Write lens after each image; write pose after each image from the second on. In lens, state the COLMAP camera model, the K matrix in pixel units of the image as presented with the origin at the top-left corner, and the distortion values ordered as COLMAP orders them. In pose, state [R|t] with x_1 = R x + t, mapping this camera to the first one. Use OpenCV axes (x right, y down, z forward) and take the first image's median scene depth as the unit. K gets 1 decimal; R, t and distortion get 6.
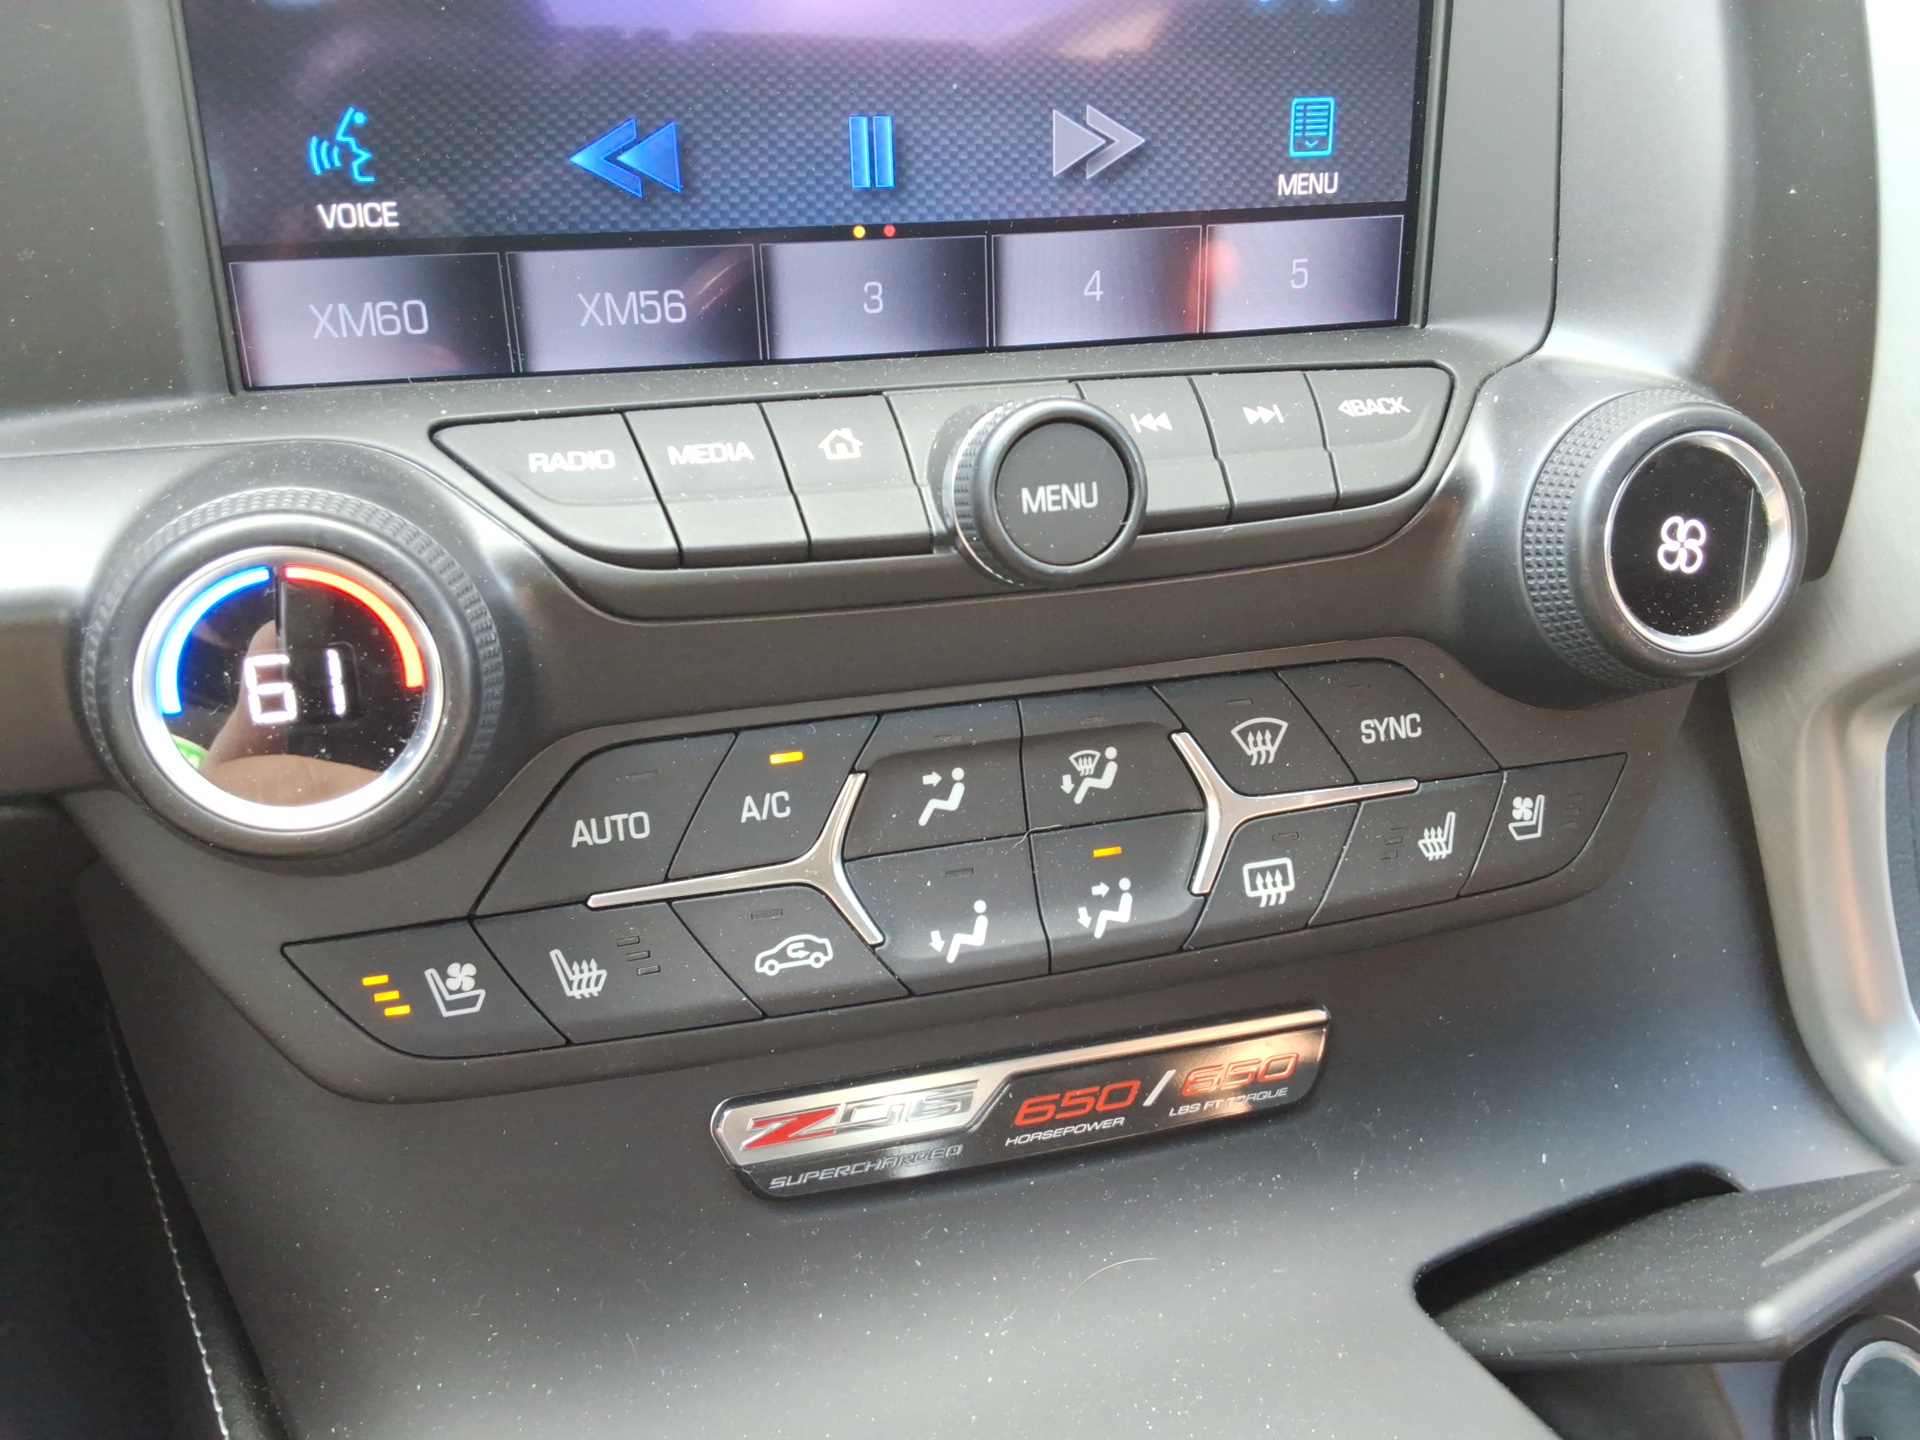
lens RADIAL K [[1542.4, 0, 957.7], [0, 1542.4, 702.0], [0, 0, 1]] dist [0.084555, -0.136503]
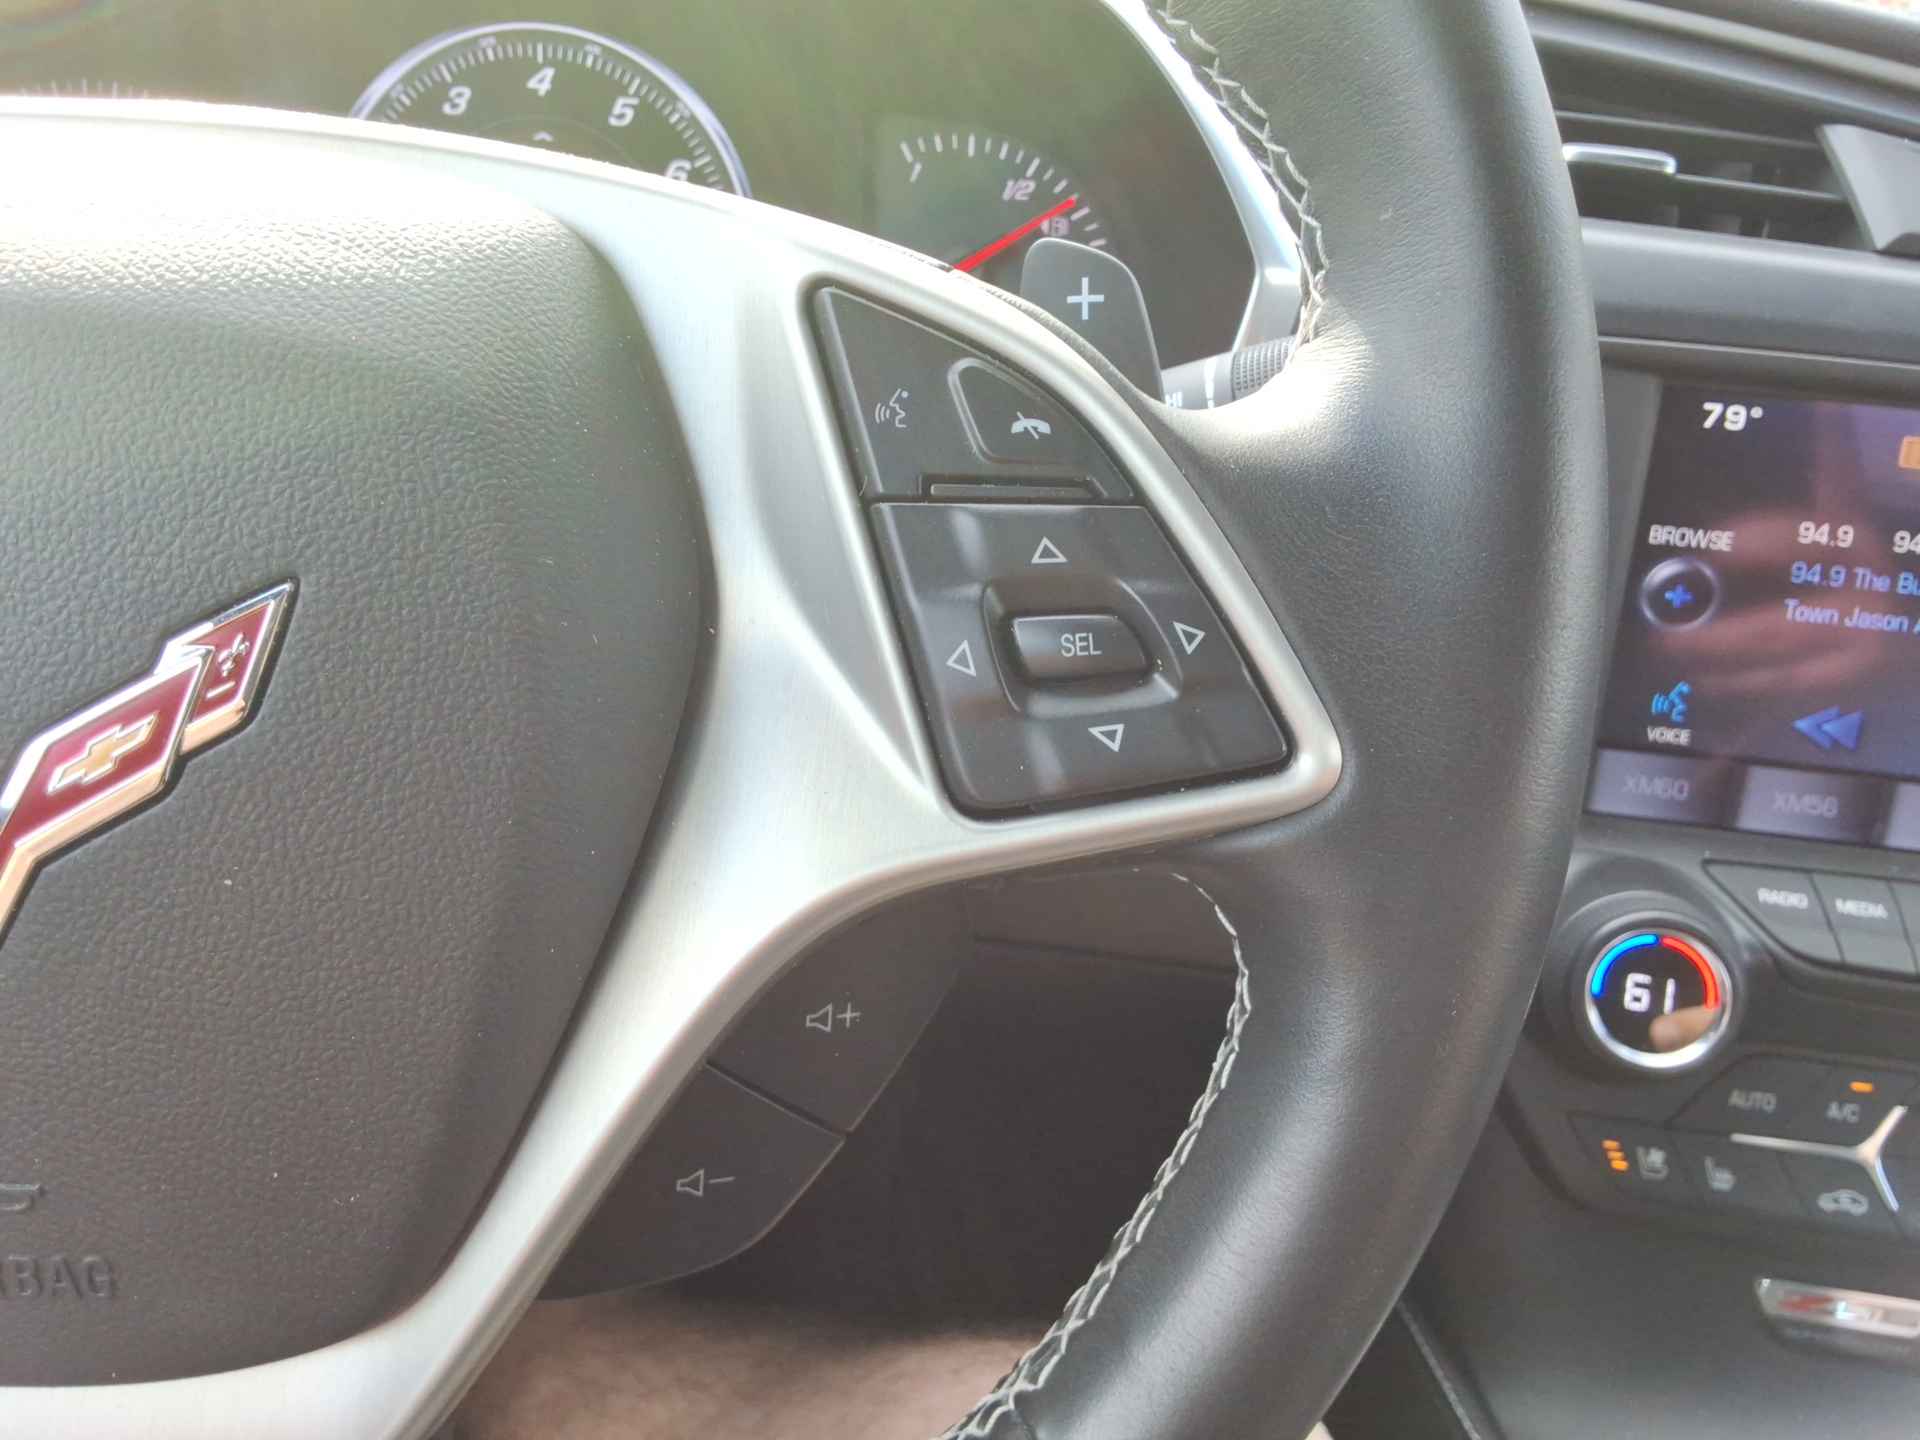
lens RADIAL K [[1542.4, 0, 957.0], [0, 1542.4, 711.4], [0, 0, 1]] dist [0.084555, -0.136503]
pose [[0.902349, 0.198230, -0.382716, -0.445571], [-0.239086, 0.969031, -0.061788, -0.020924], [0.358615, 0.147256, 0.921797, -1.034978]]
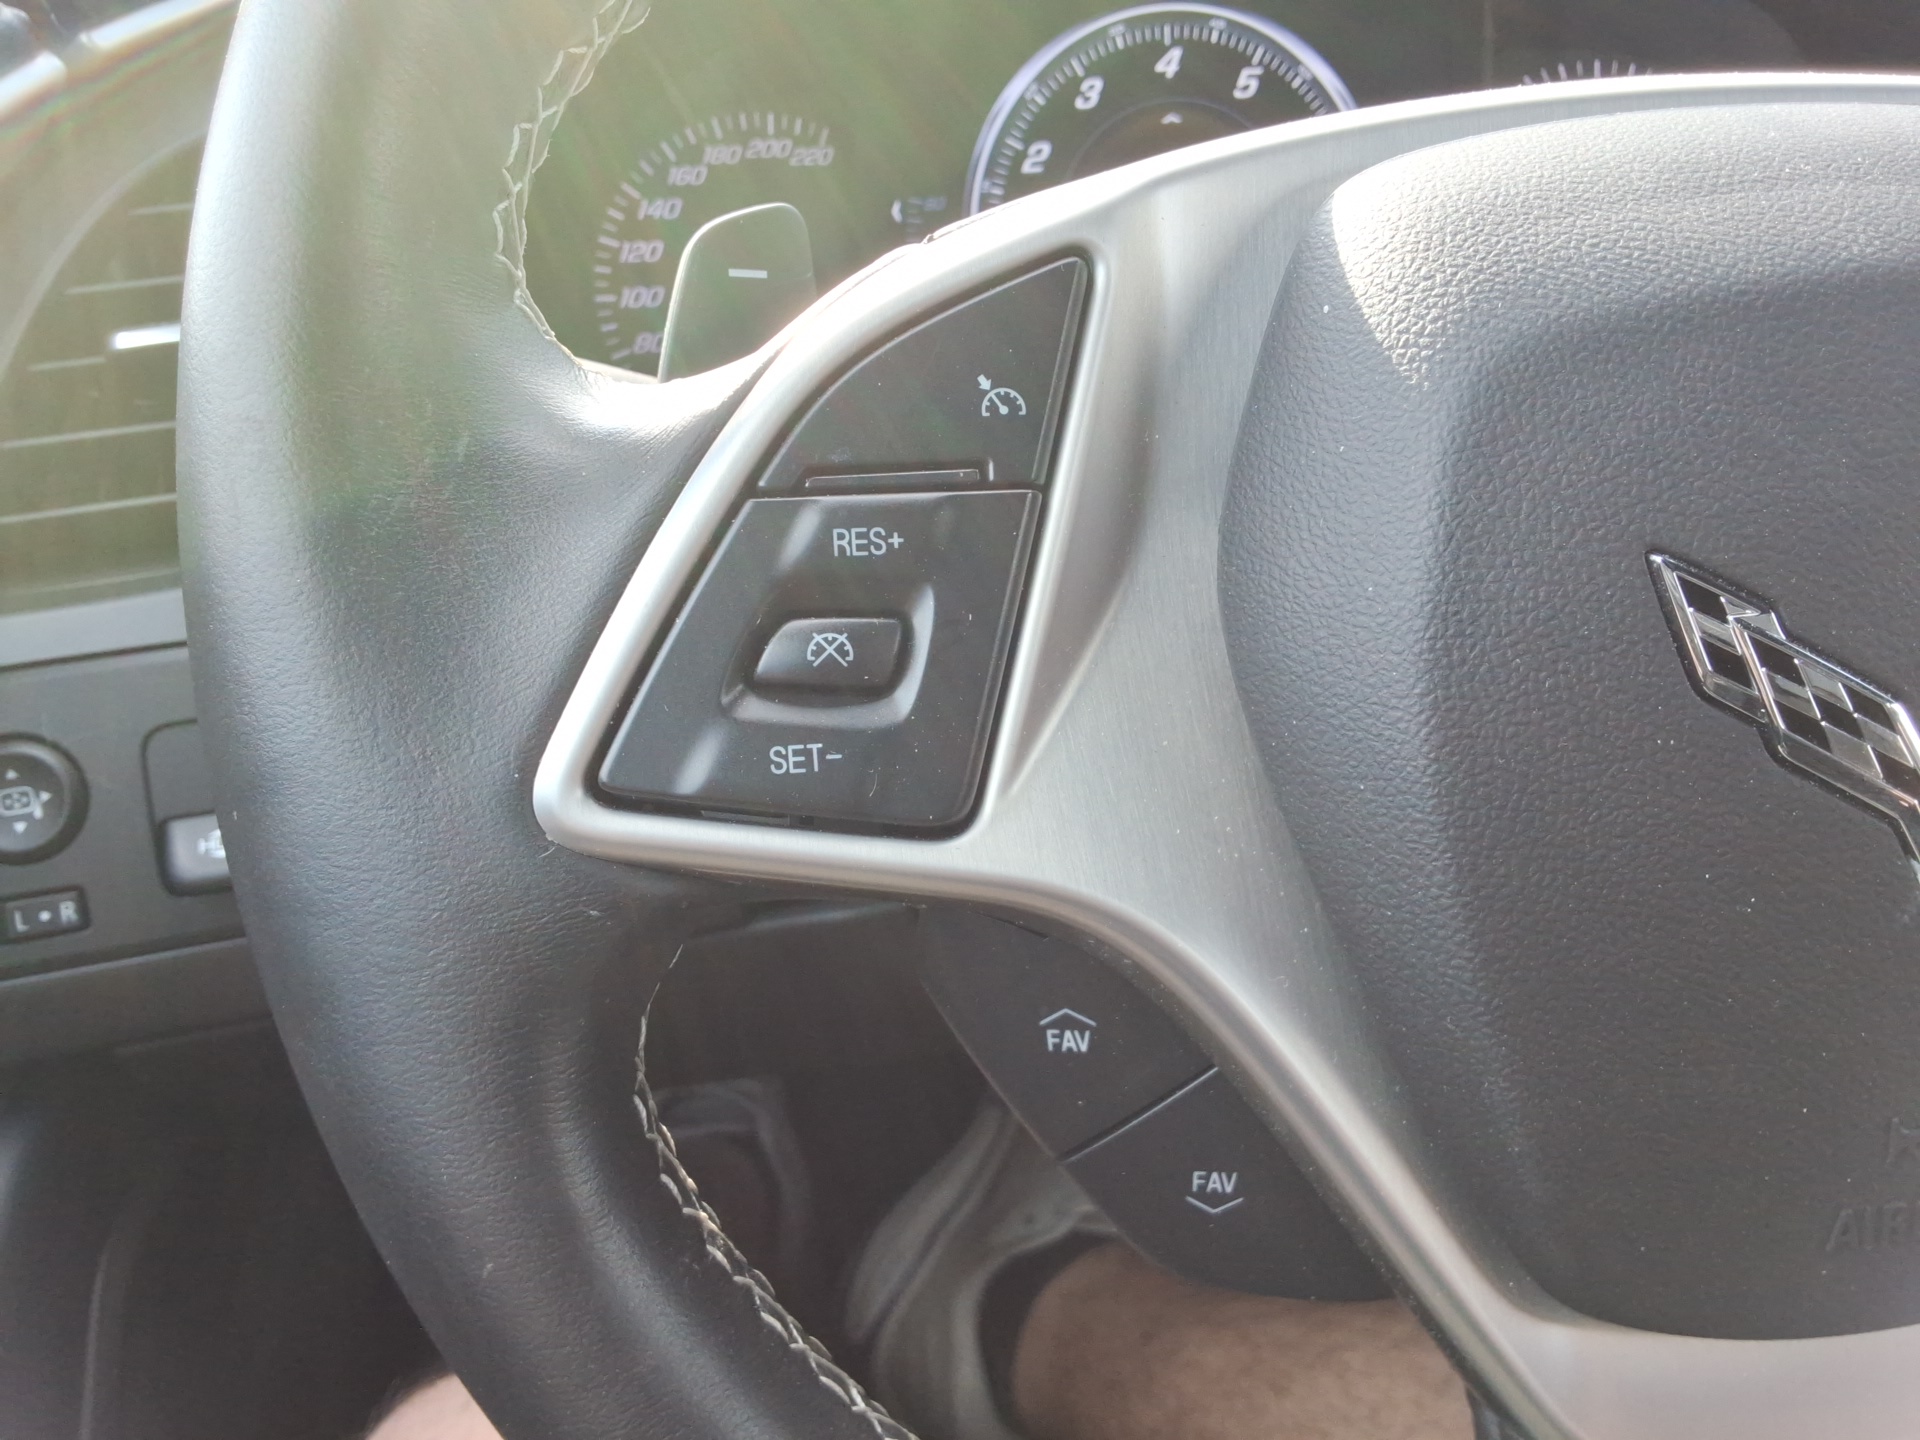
lens RADIAL K [[1542.4, 0, 962.7], [0, 1542.4, 711.5], [0, 0, 1]] dist [0.084555, -0.136503]
pose [[0.915835, 0.092009, -0.390872, -1.299848], [-0.117615, 0.992169, -0.042028, 0.154638], [0.383944, 0.084464, 0.919485, -1.400100]]
